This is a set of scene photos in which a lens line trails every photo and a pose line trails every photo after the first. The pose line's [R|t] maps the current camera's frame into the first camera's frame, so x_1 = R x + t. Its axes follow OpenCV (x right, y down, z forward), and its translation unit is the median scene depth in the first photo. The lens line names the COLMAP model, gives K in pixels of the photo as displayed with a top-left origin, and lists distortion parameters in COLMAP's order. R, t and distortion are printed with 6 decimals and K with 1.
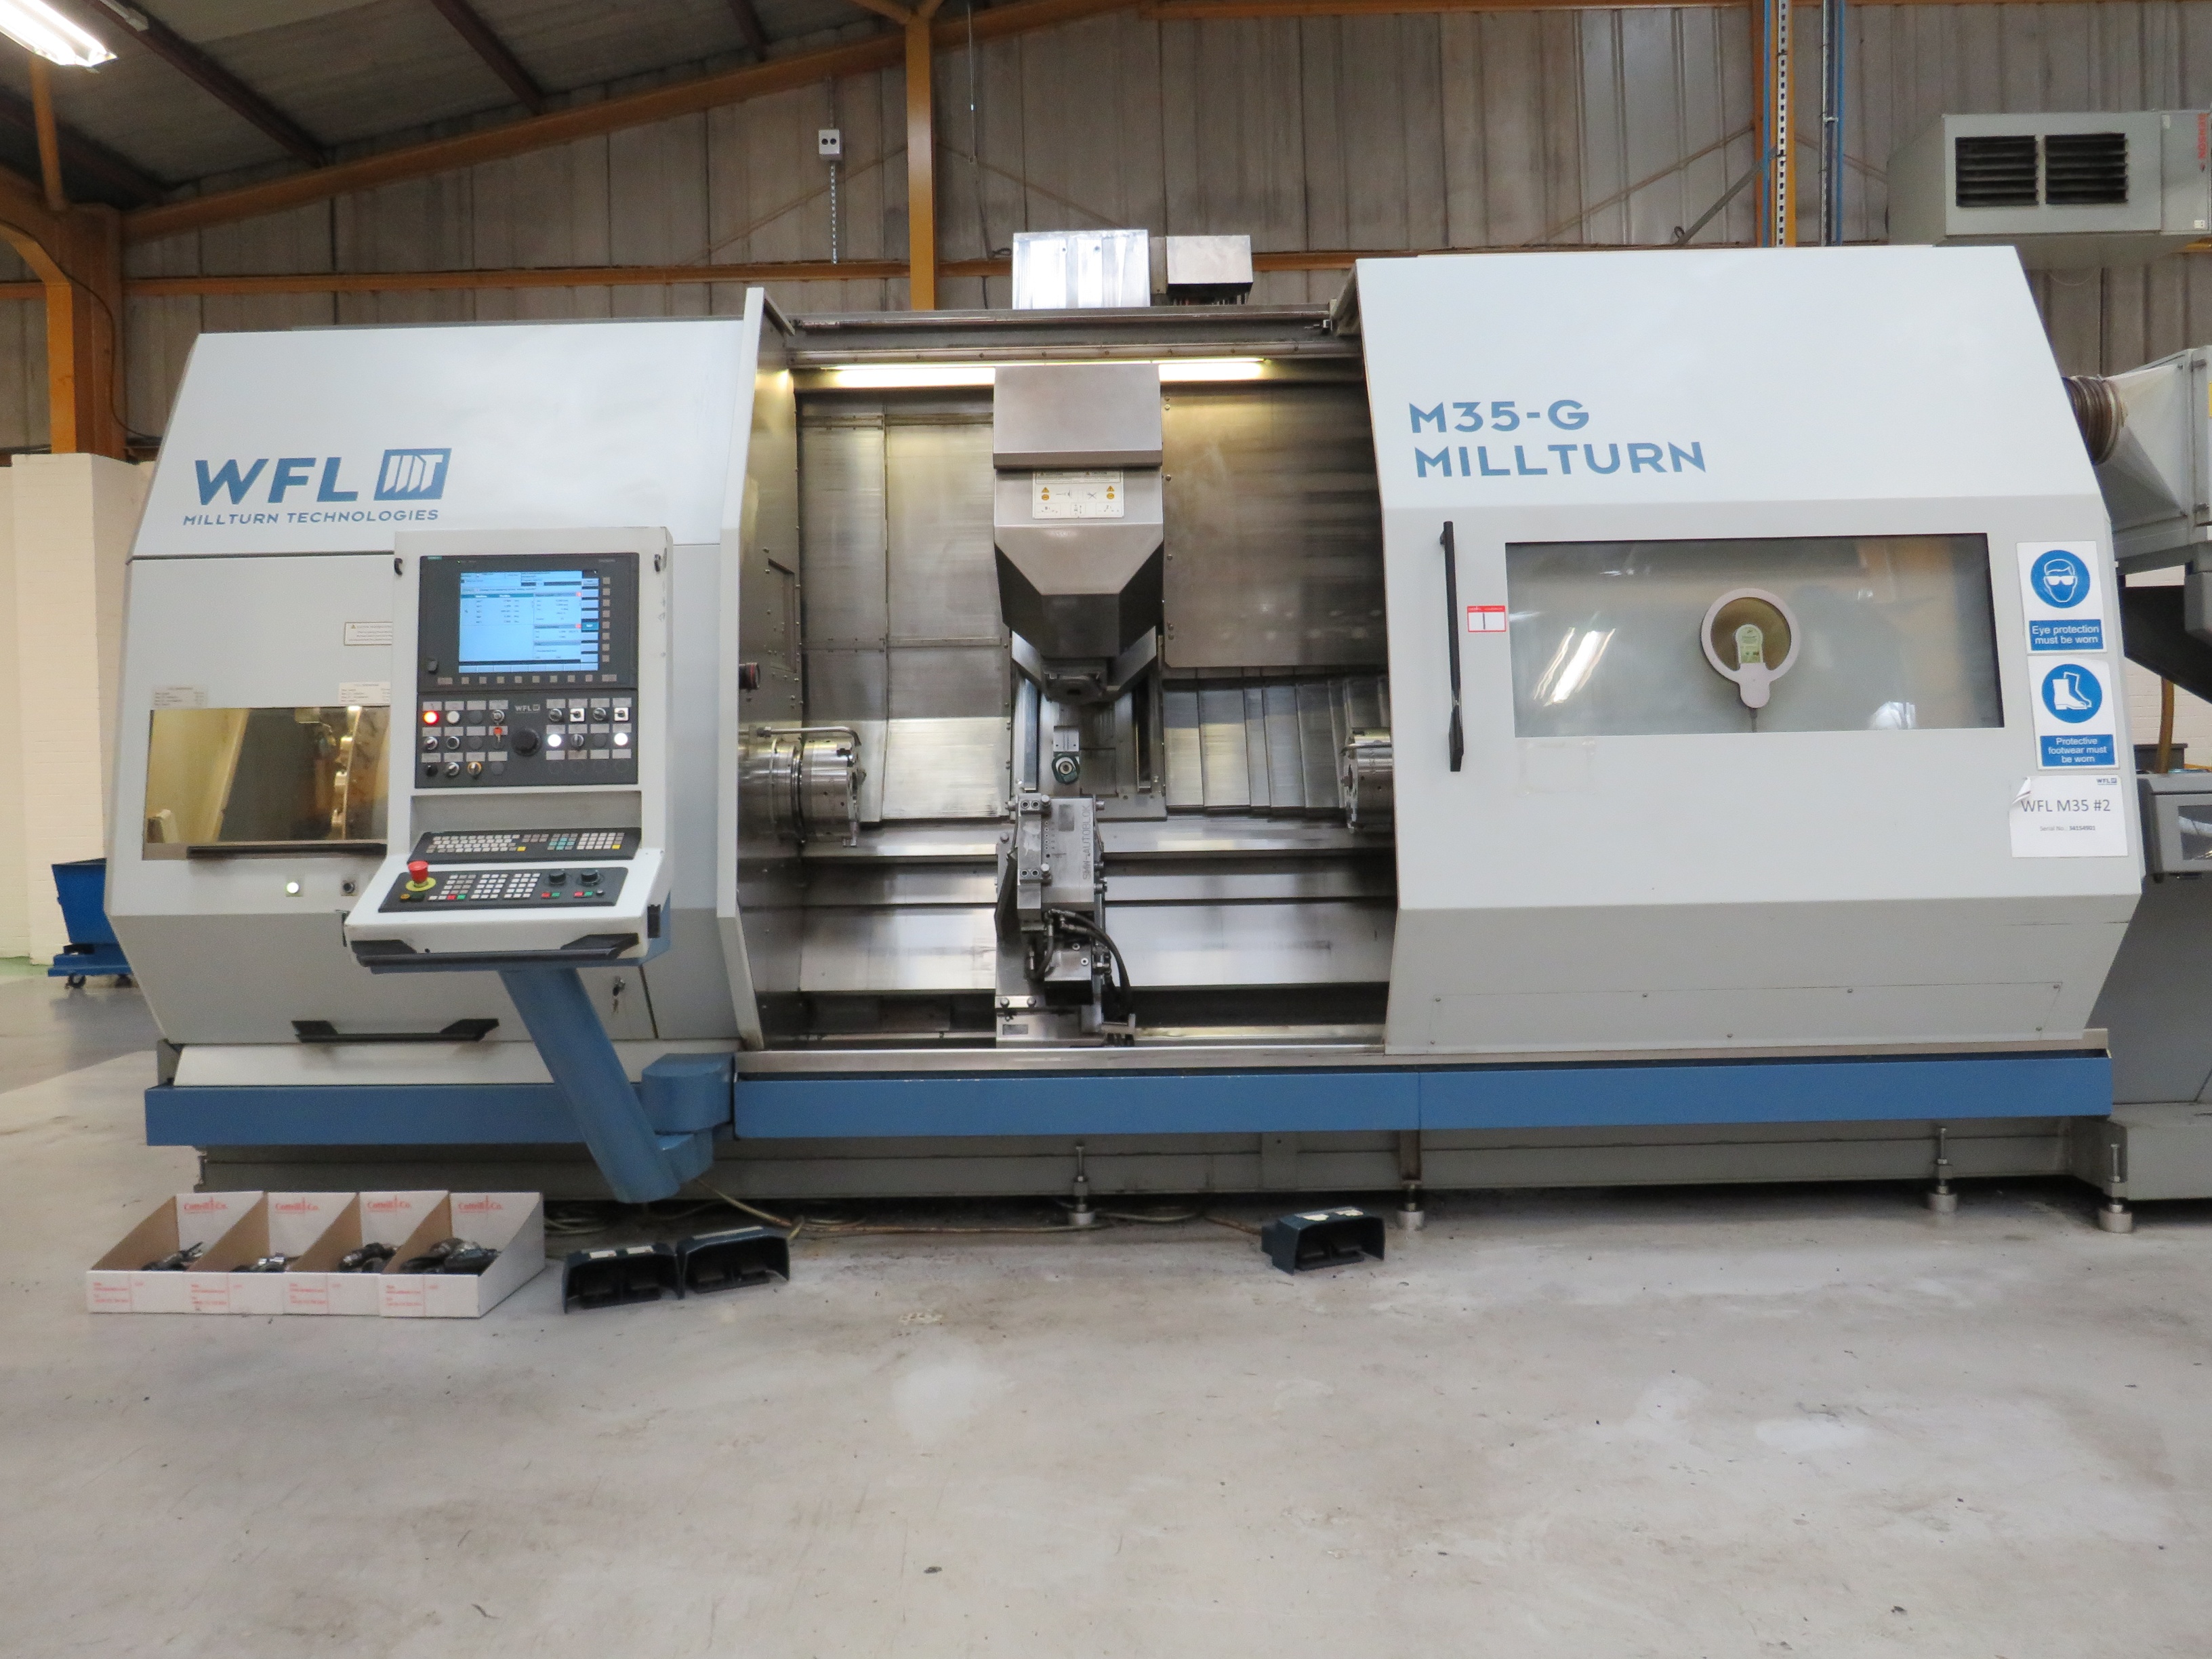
lens RADIAL K [[1853.4, 0, 1088.0], [0, 1853.4, 772.8], [0, 0, 1]] dist [-0.017411, 0.003832]
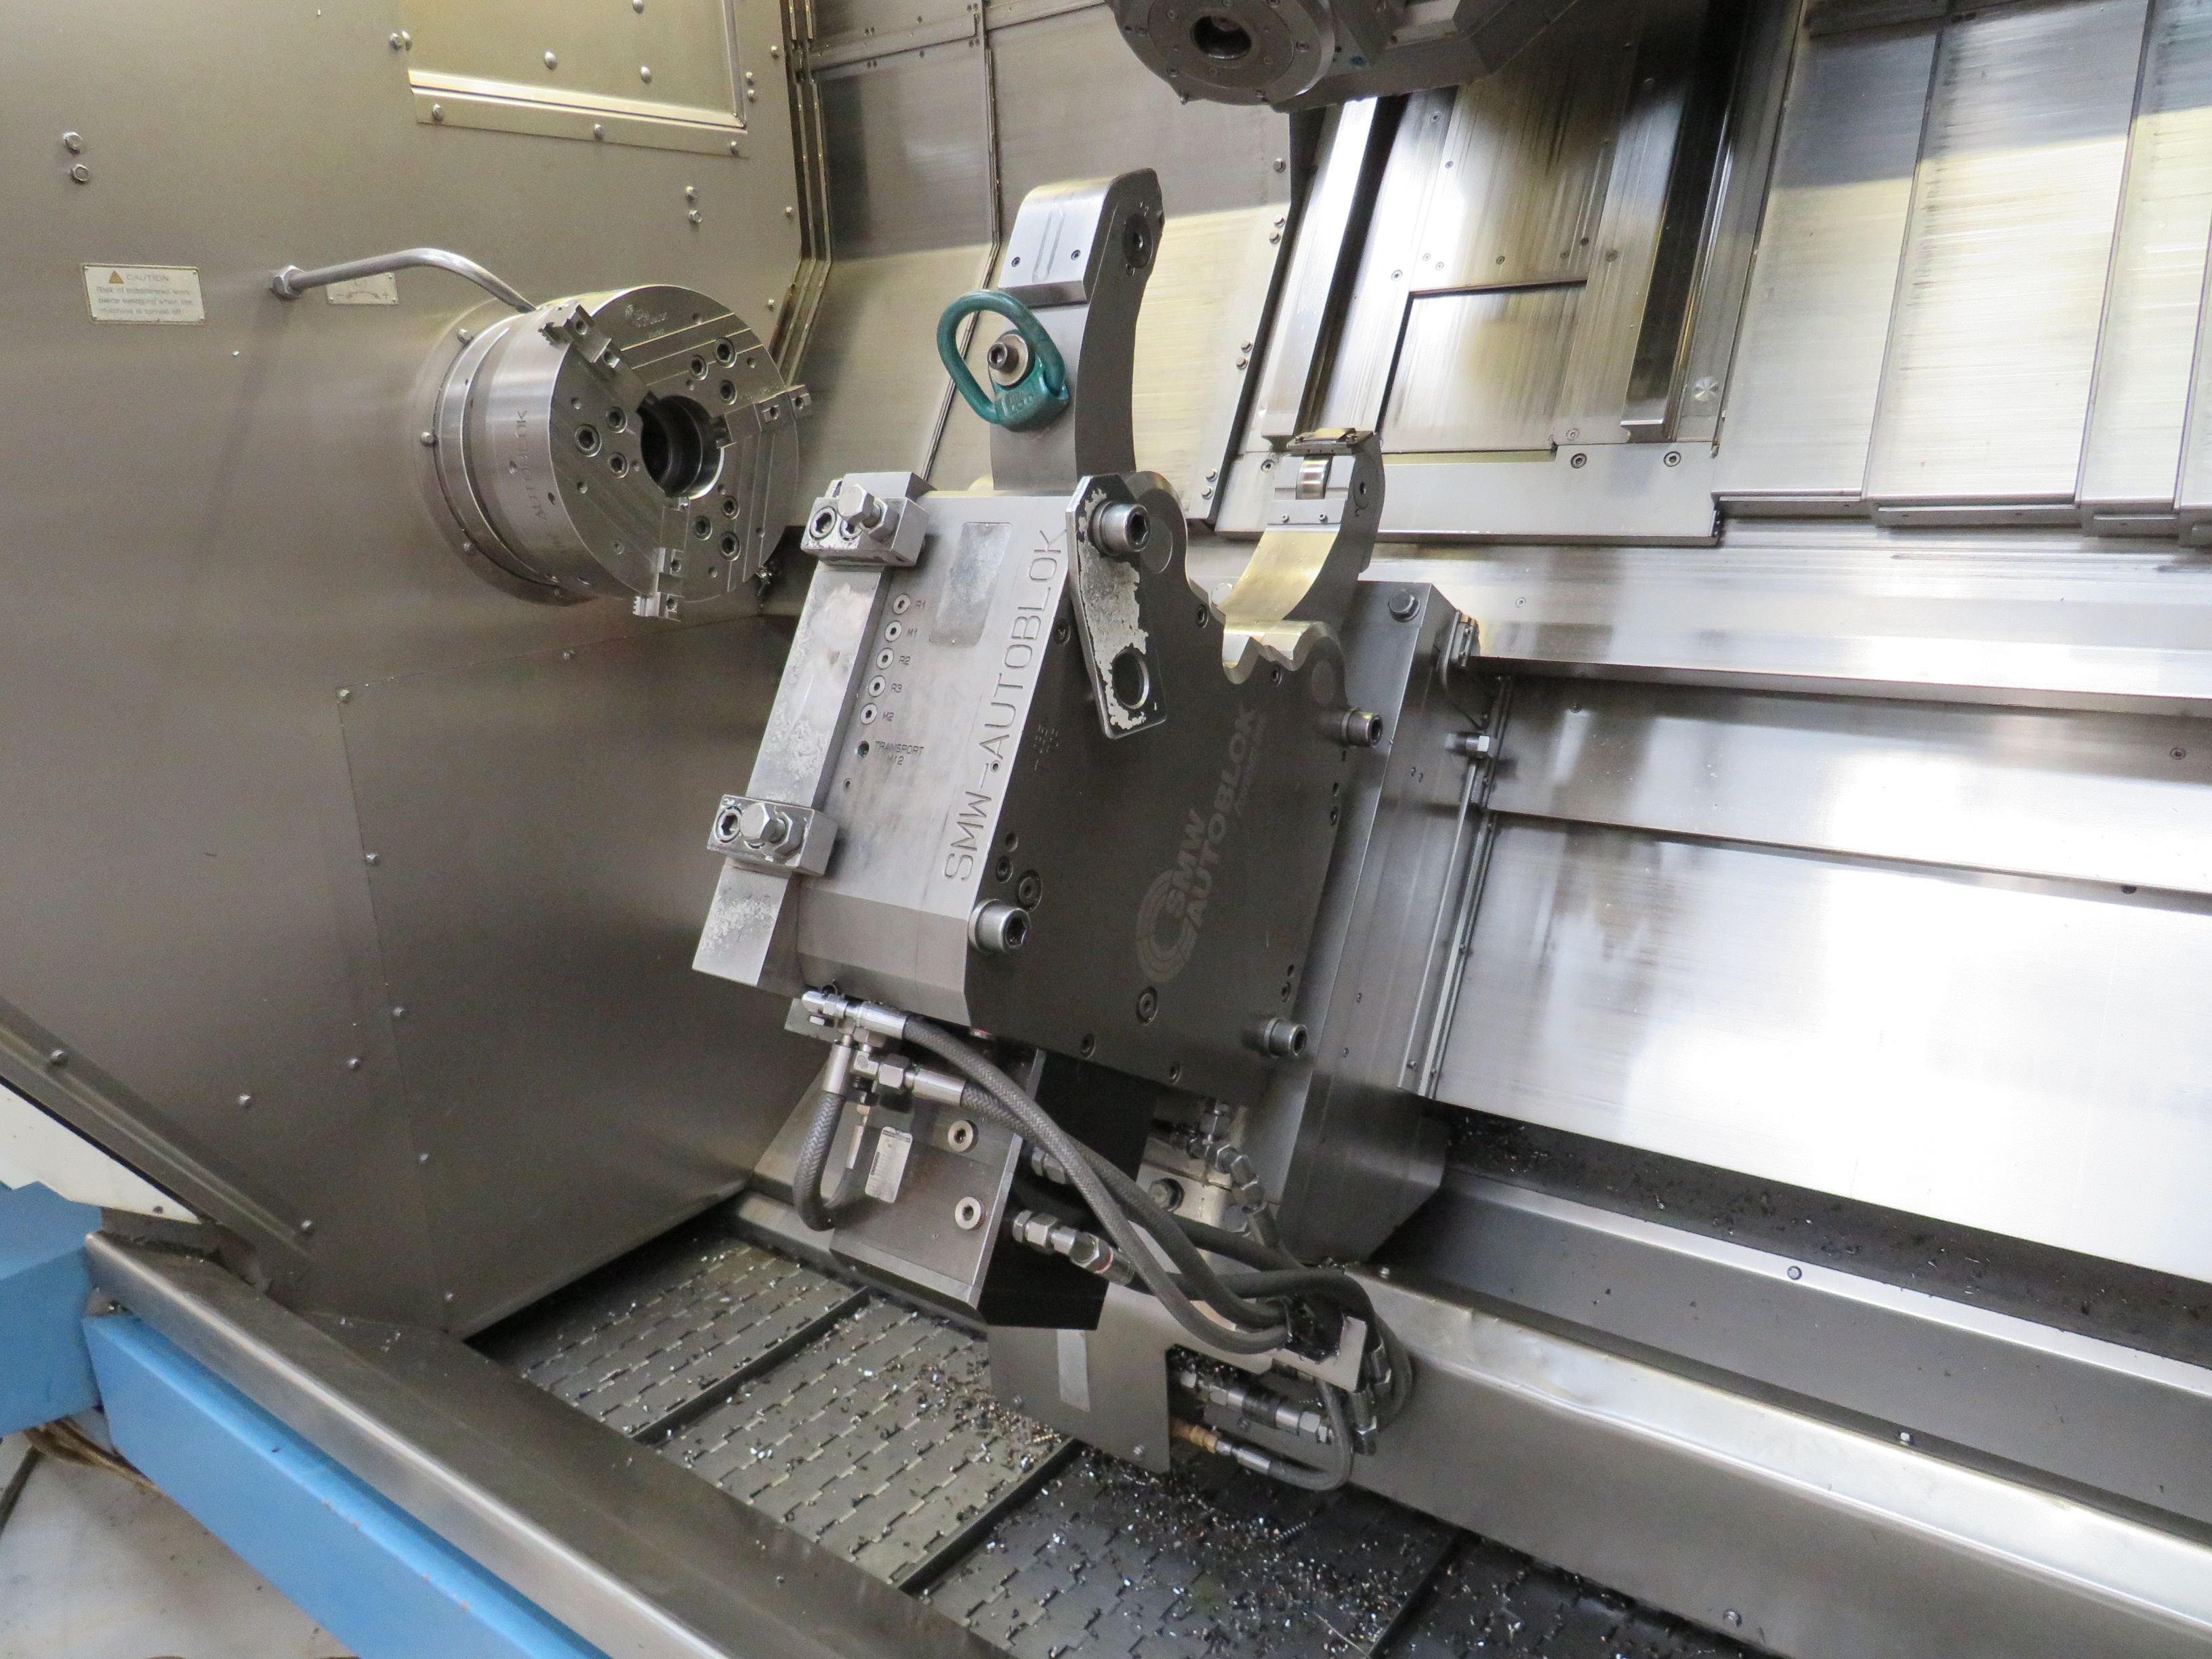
lens RADIAL K [[1543.4, 0, 1115.2], [0, 1543.4, 824.7], [0, 0, 1]] dist [-0.018980, -0.009540]
pose [[0.812899, 0.137280, -0.565994, 0.118590], [0.026472, 0.962109, 0.271377, 0.001709], [0.581802, -0.235585, 0.778464, 0.875040]]
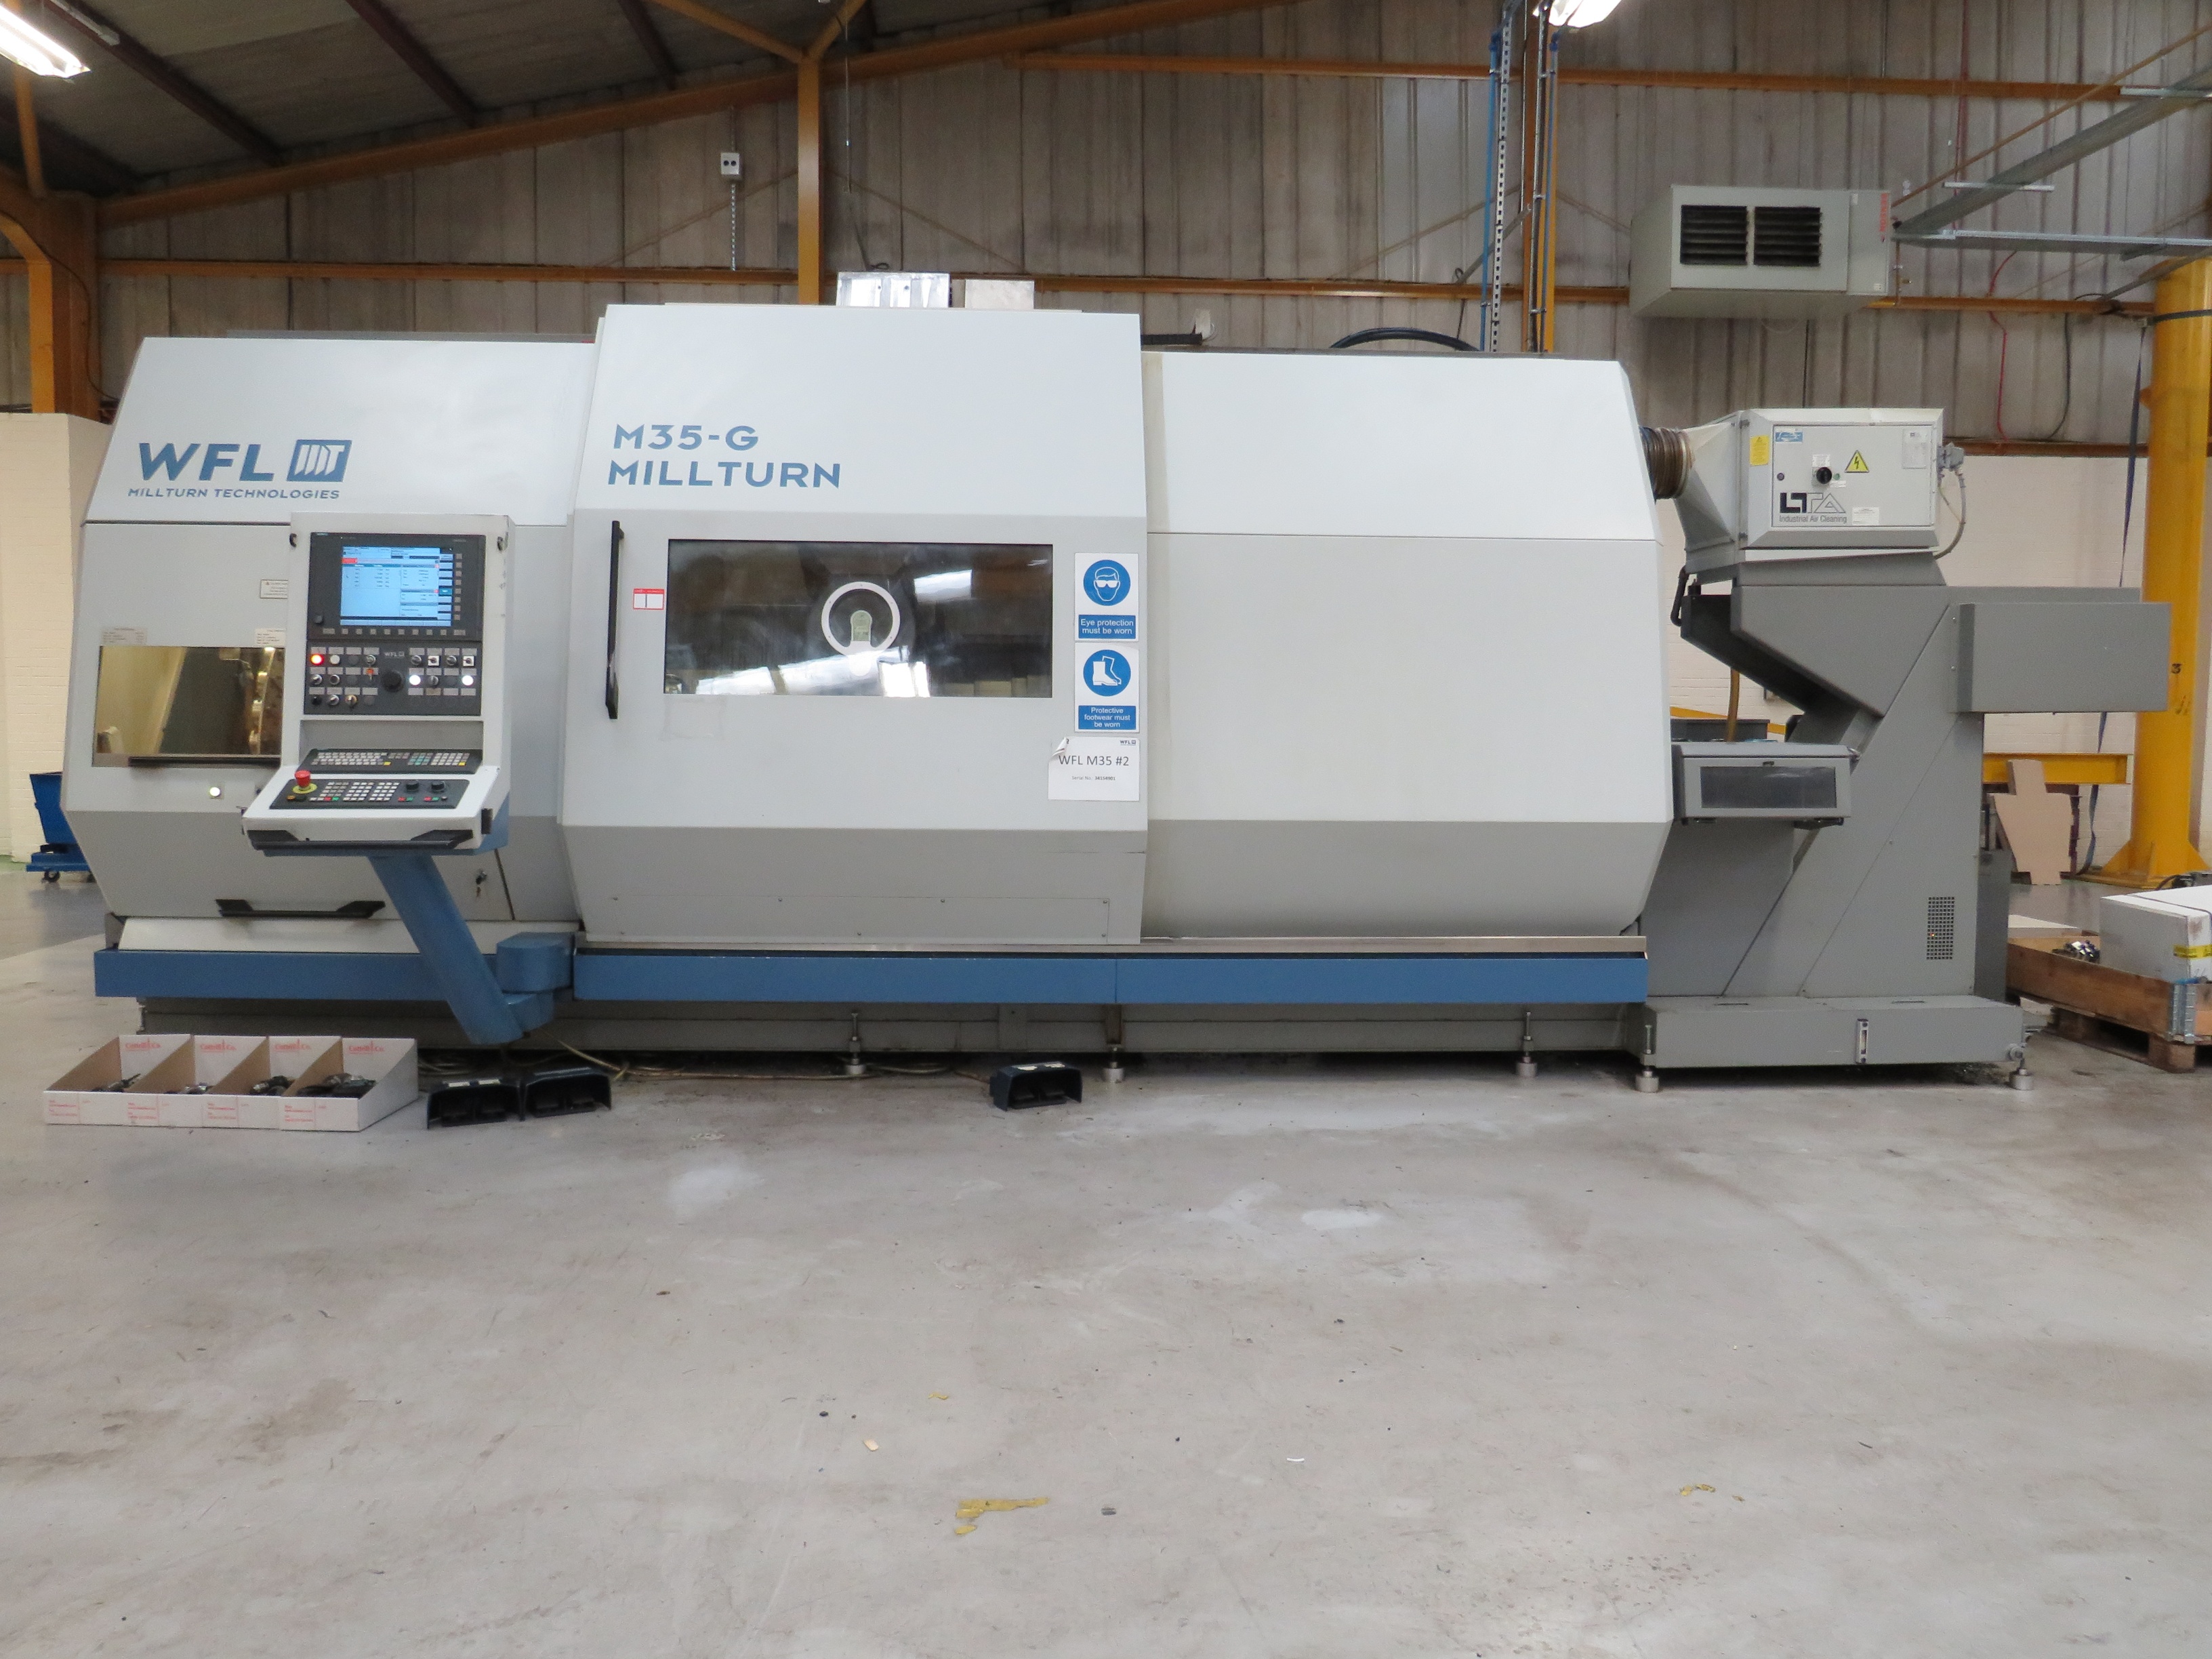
lens RADIAL K [[1619.3, 0, 1052.9], [0, 1619.3, 787.0], [0, 0, 1]] dist [-0.014709, -0.004994]
pose [[0.998303, 0.025591, 0.052303, 0.068856], [-0.027694, 0.998820, 0.039885, -0.000277], [-0.051221, -0.041266, 0.997834, -0.102749]]
